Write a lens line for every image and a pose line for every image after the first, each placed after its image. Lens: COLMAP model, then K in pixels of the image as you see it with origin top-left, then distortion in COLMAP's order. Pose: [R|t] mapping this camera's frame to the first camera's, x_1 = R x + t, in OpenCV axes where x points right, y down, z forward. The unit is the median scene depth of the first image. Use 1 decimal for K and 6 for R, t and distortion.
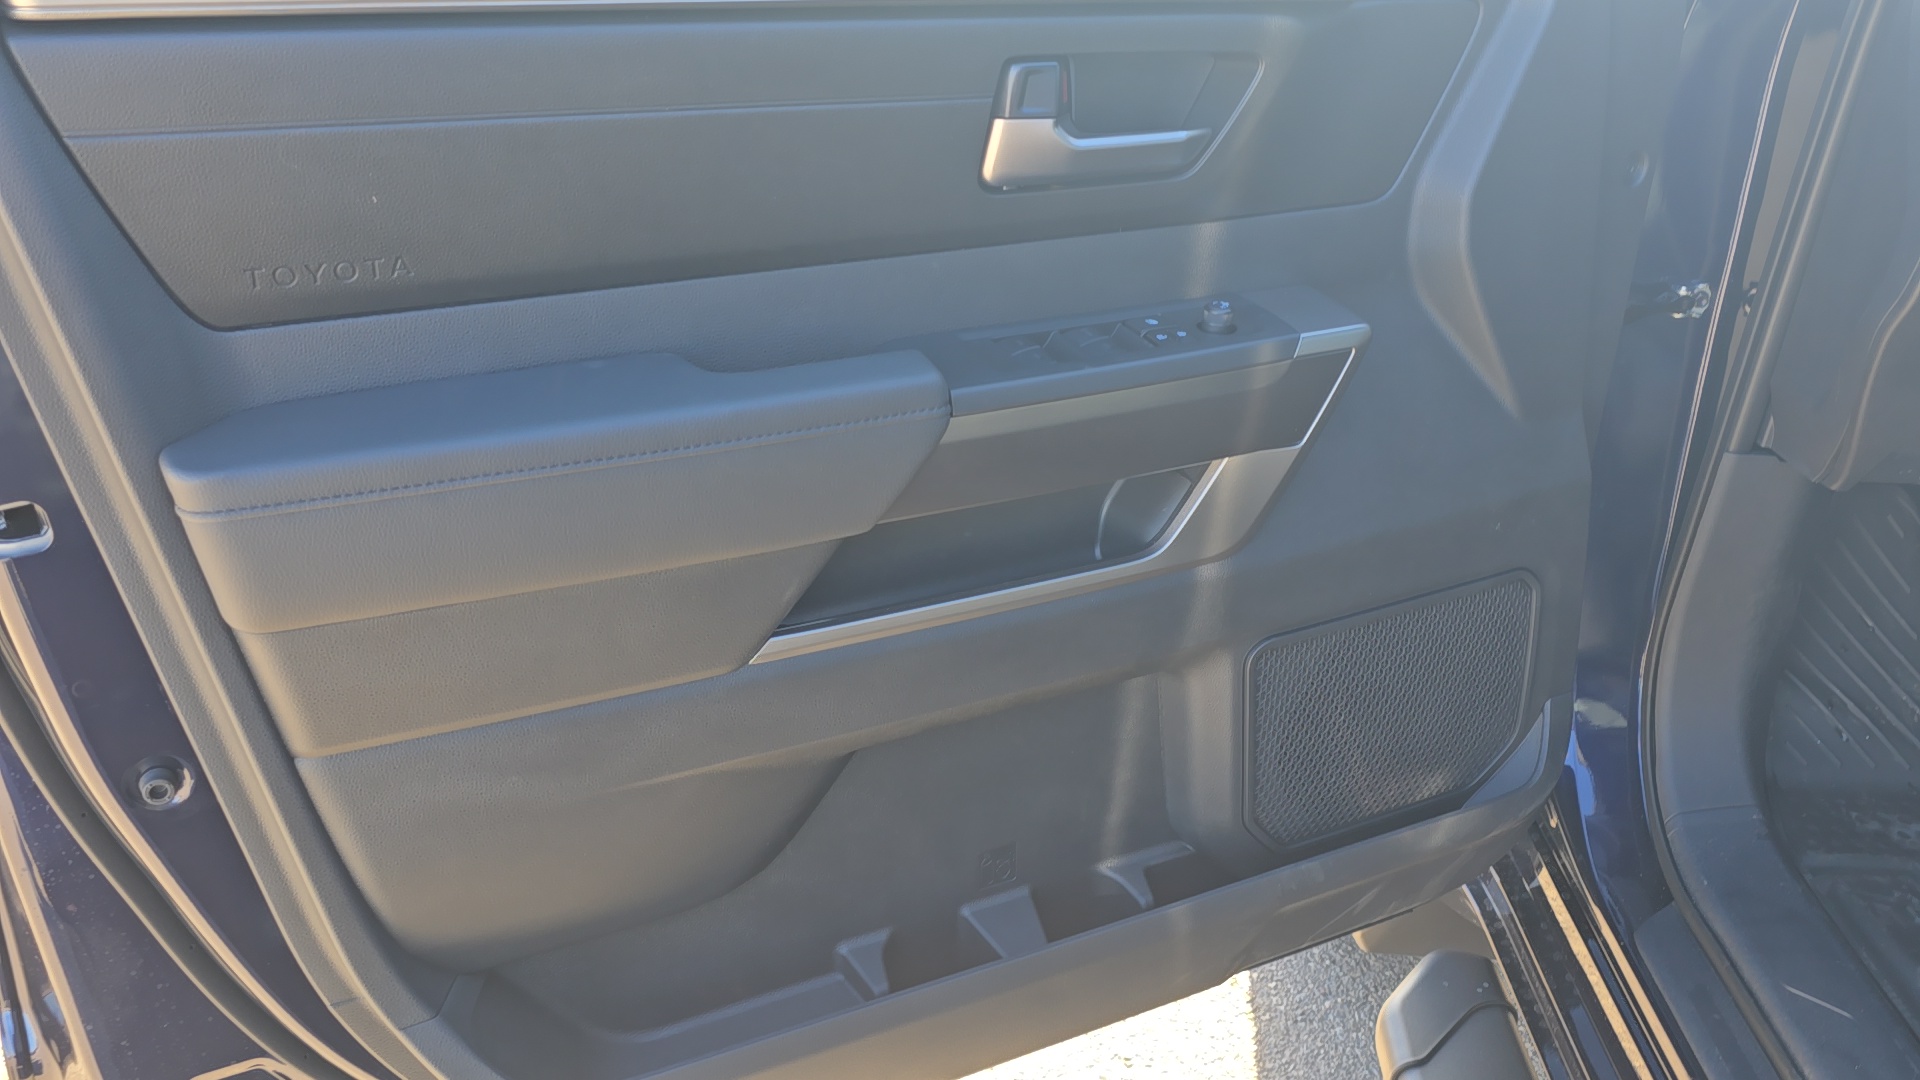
lens RADIAL K [[1605.9, 0, 952.6], [0, 1605.9, 542.6], [0, 0, 1]] dist [-0.001330, 0.000549]
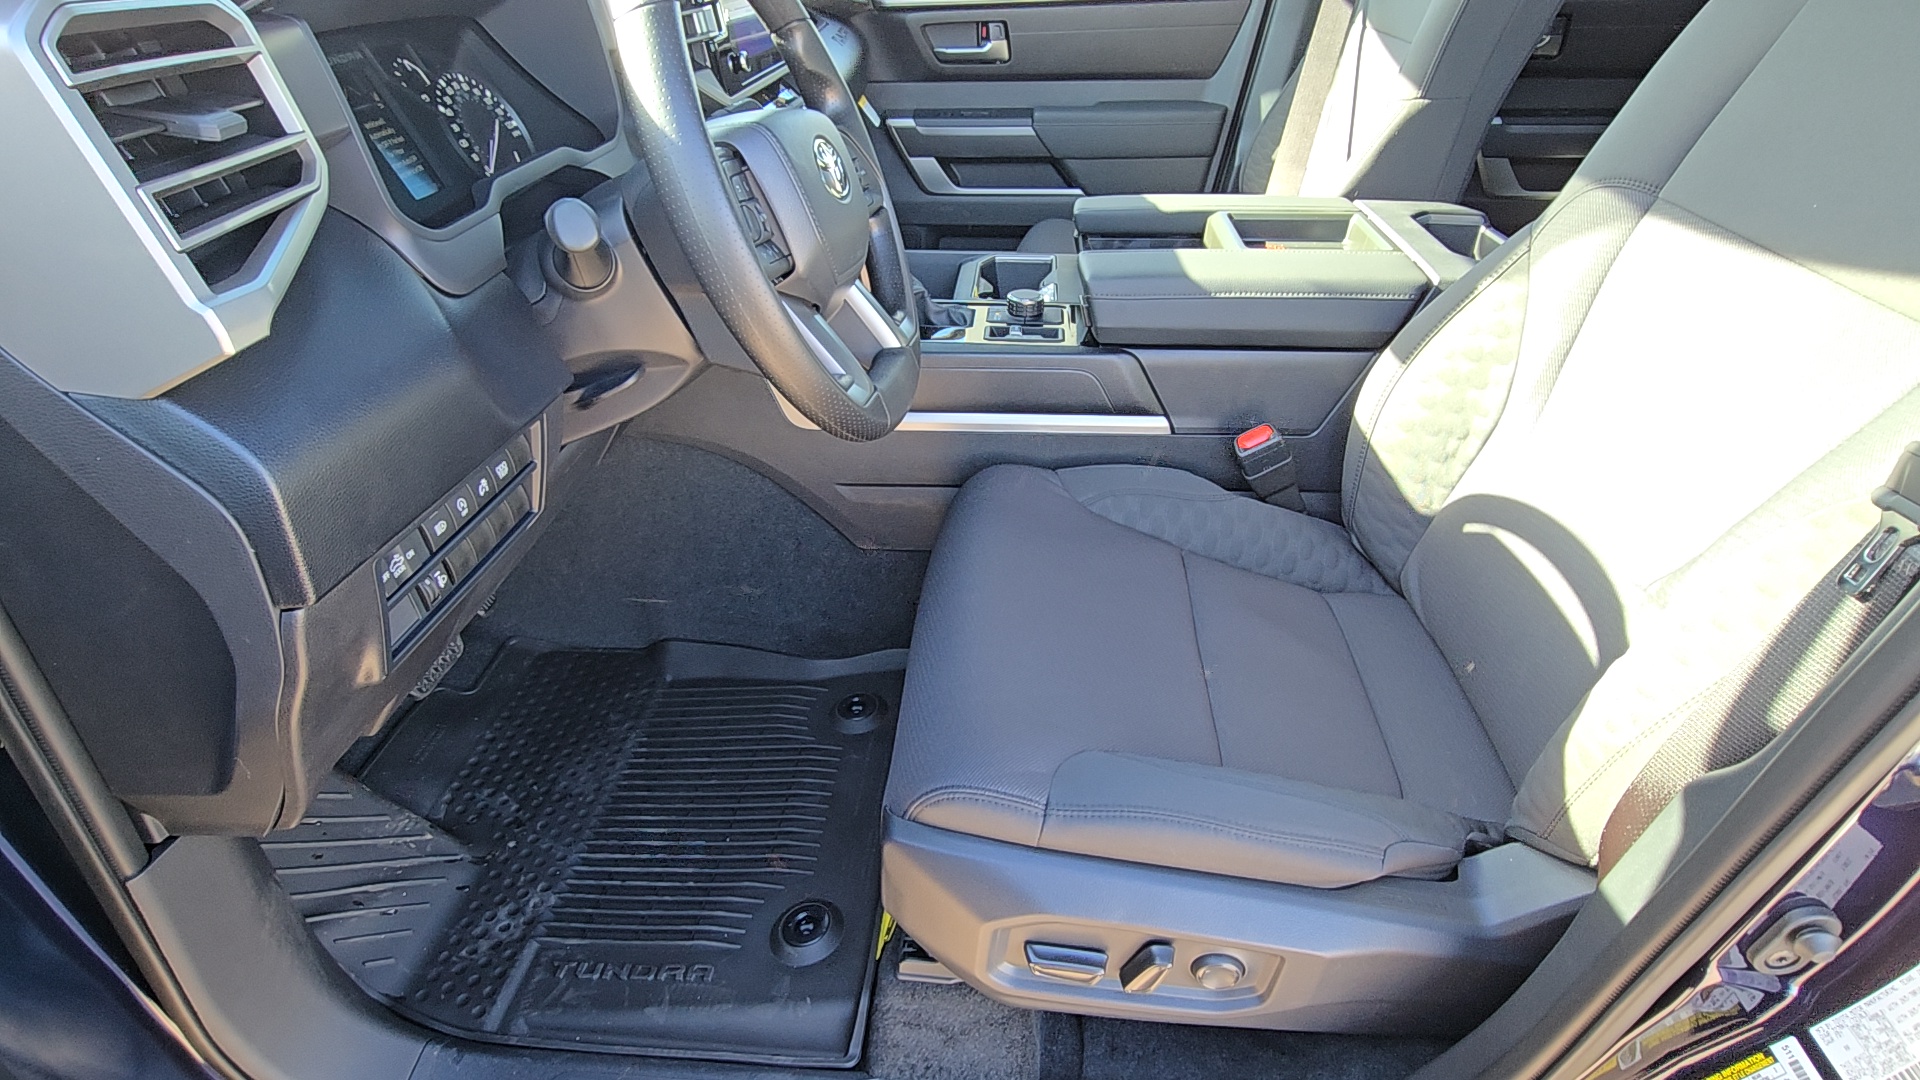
lens RADIAL K [[970.3, 0, 957.5], [0, 970.3, 552.4], [0, 0, 1]] dist [0.002026, 0.000142]
pose [[0.065330, -0.561509, 0.824887, 0.256015], [0.459565, 0.750697, 0.474610, -0.275660], [-0.885738, 0.348083, 0.307092, 0.544862]]
